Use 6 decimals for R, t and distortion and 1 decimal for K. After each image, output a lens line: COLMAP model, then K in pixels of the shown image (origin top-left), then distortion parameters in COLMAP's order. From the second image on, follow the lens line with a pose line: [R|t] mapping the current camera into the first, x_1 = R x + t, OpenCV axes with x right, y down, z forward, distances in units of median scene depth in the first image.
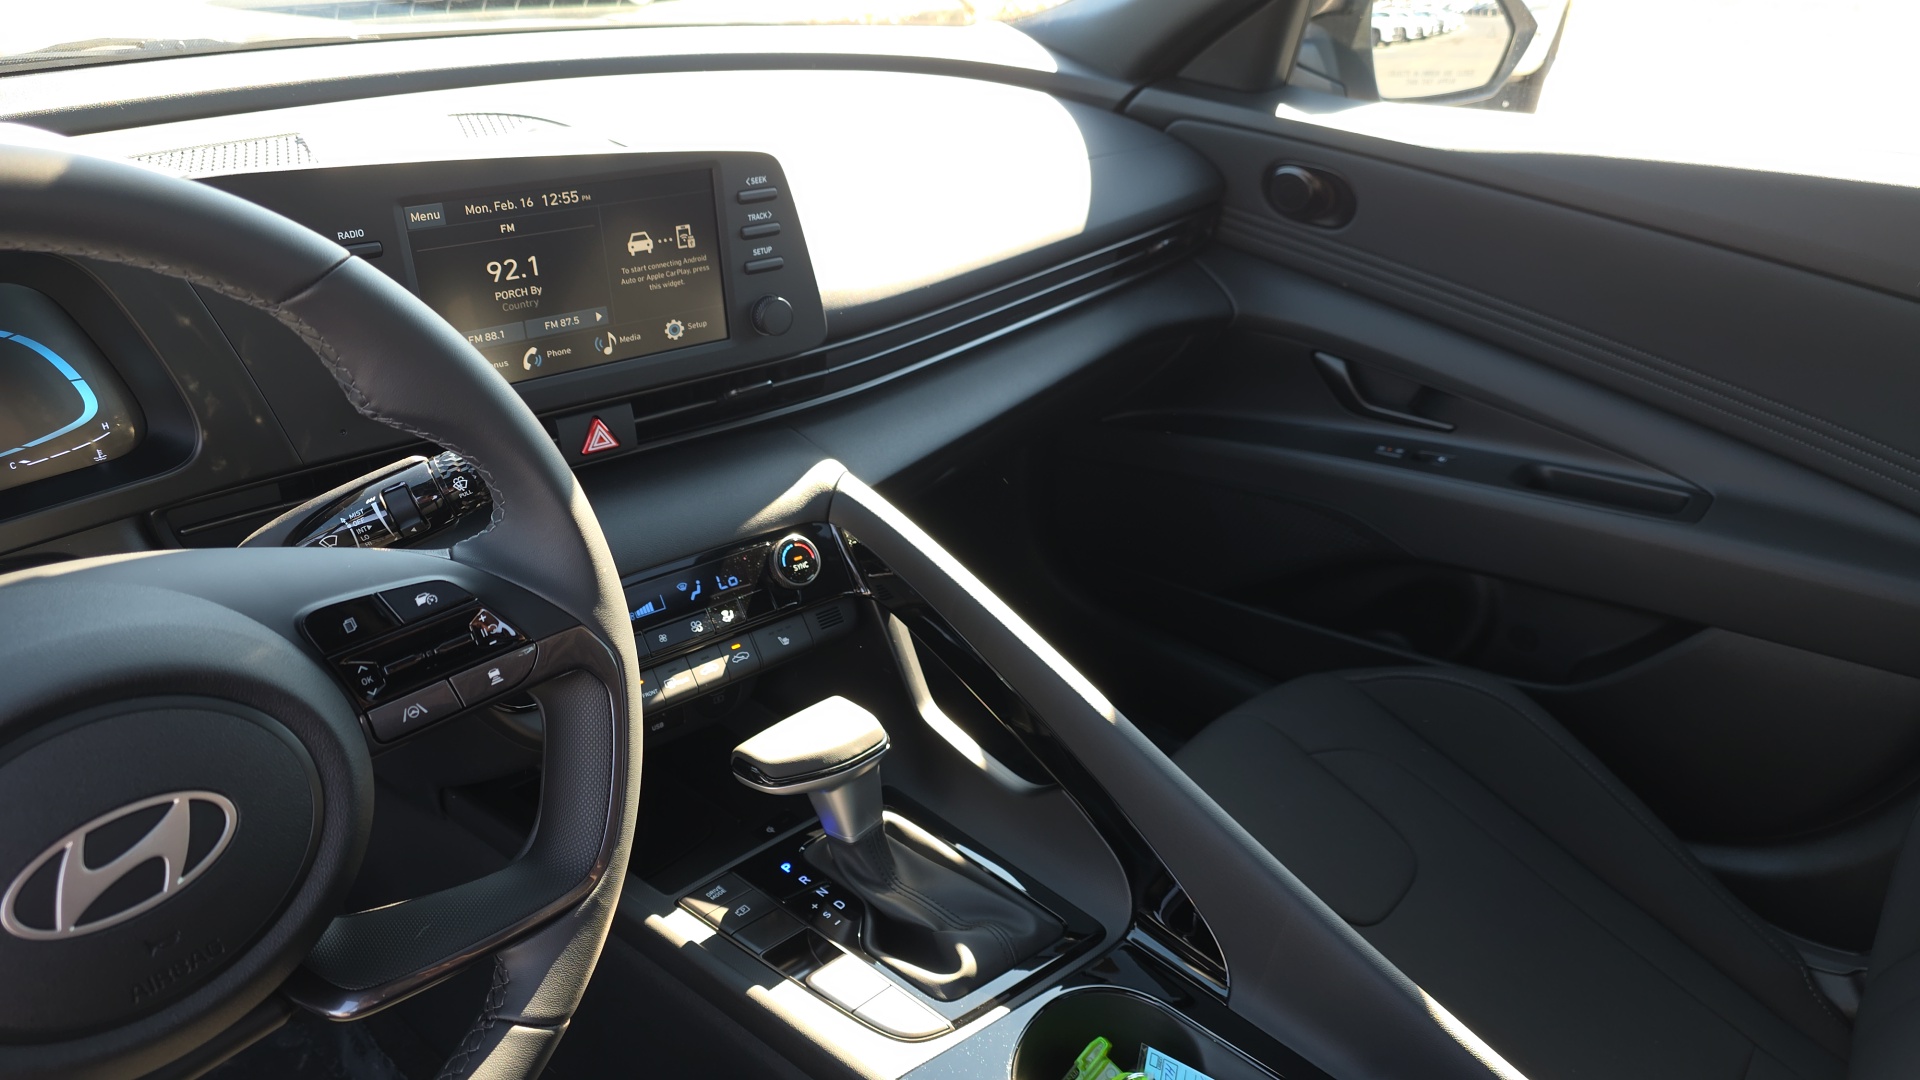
lens RADIAL K [[1302.2, 0, 947.6], [0, 1302.2, 550.0], [0, 0, 1]] dist [0.050631, -0.062902]
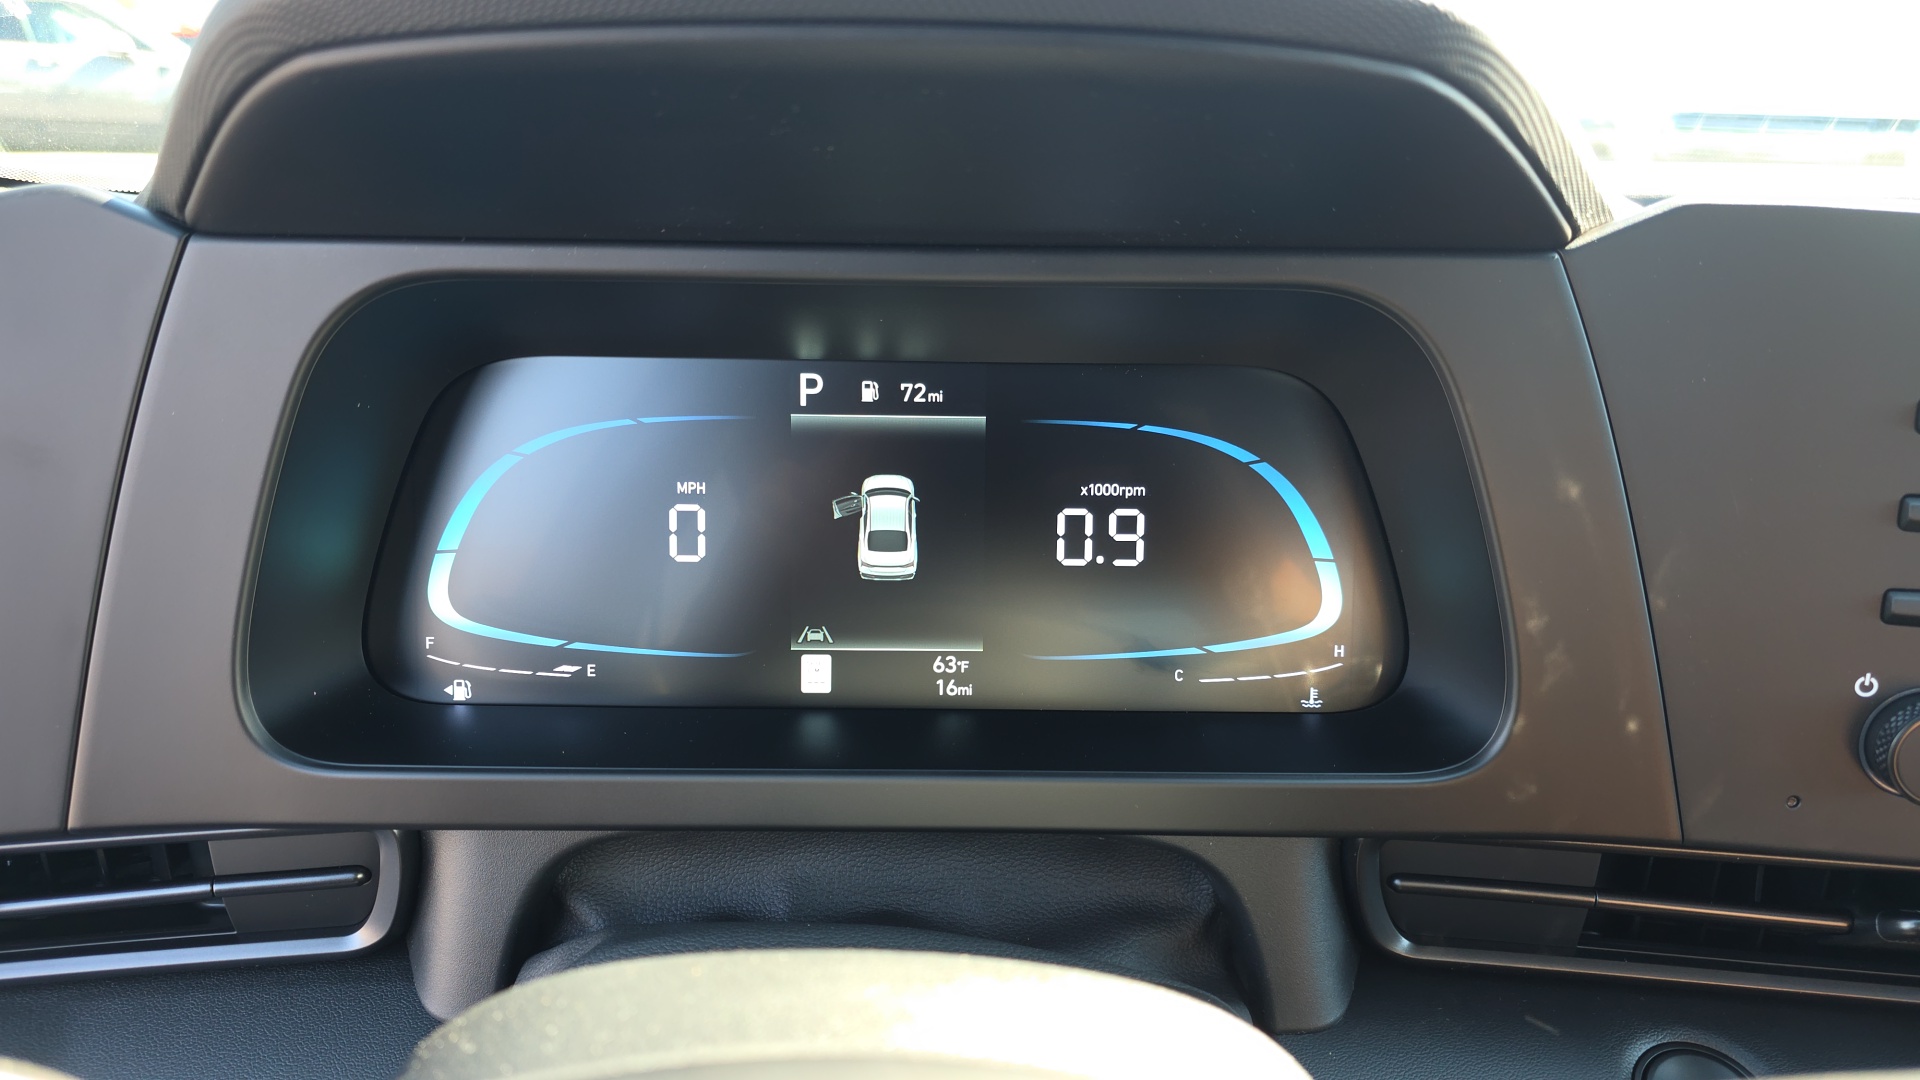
lens RADIAL K [[1276.4, 0, 968.5], [0, 1276.4, 536.4], [0, 0, 1]] dist [0.030602, -0.005783]
pose [[0.662598, 0.198011, -0.722326, -0.304008], [-0.349398, 0.934768, -0.064259, -0.041900], [0.662484, 0.294957, 0.688560, 0.427768]]
